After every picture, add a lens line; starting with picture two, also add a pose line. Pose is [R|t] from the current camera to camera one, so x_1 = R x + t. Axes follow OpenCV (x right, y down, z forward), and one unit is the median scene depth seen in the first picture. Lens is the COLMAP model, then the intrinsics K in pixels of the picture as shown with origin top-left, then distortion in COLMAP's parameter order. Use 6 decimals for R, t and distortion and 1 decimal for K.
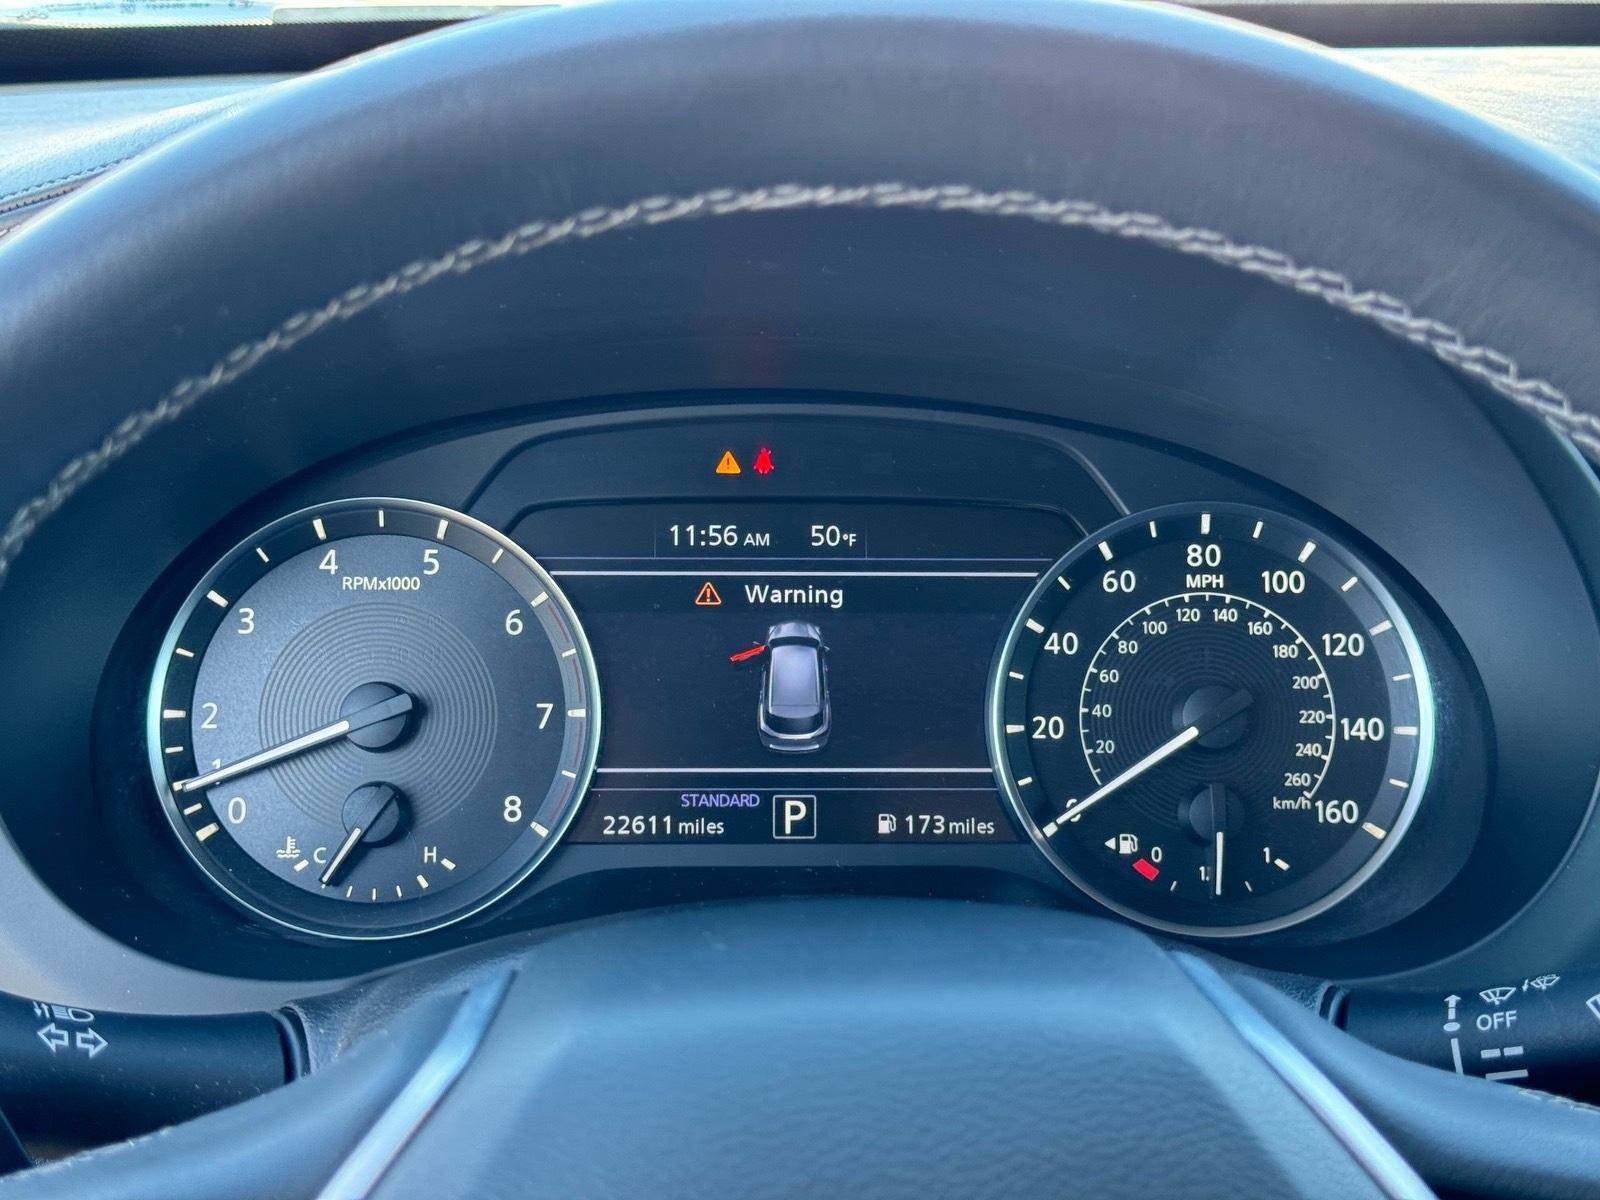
lens RADIAL K [[2227.5, 0, 794.9], [0, 2227.5, 605.0], [0, 0, 1]] dist [0.131913, -0.101327]
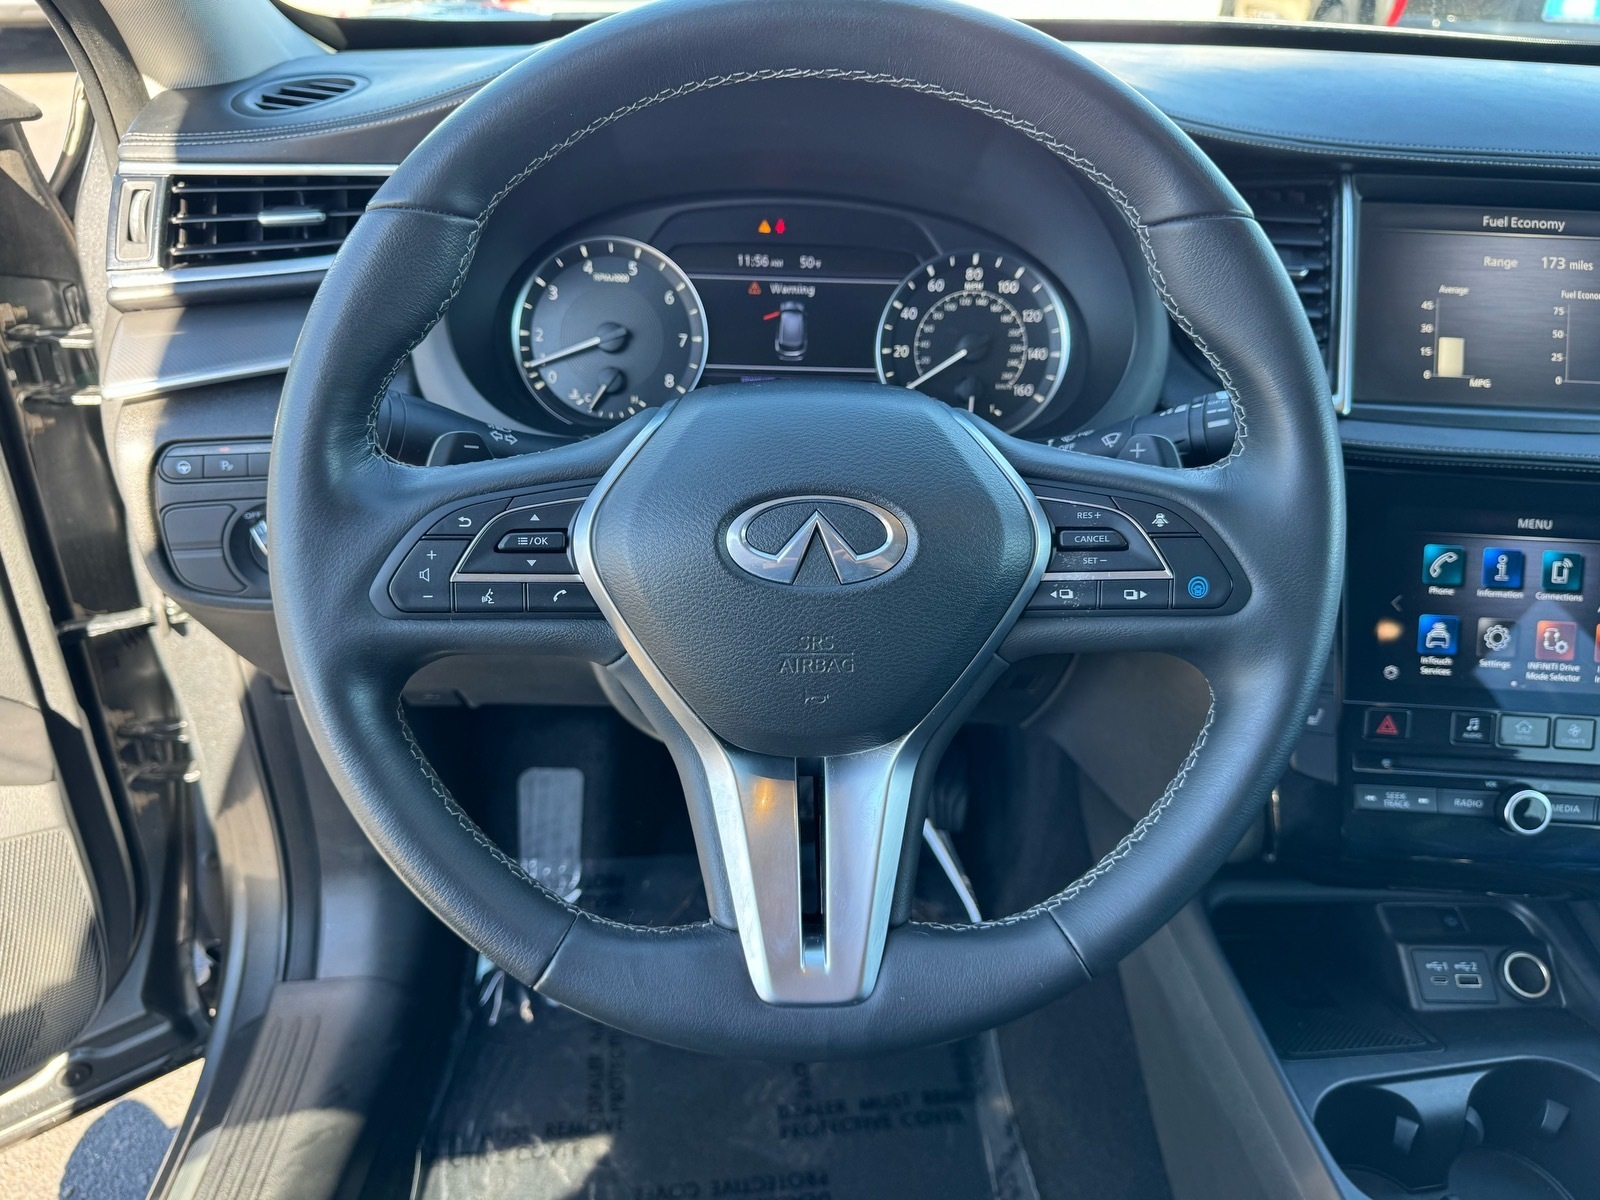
lens RADIAL K [[1139.7, 0, 779.7], [0, 1139.7, 604.9], [0, 0, 1]] dist [0.152630, -0.243574]
pose [[0.999600, 0.026365, -0.010237, 0.007217], [-0.023805, 0.979743, 0.198841, 0.078560], [0.015272, -0.198518, 0.979978, -0.216691]]
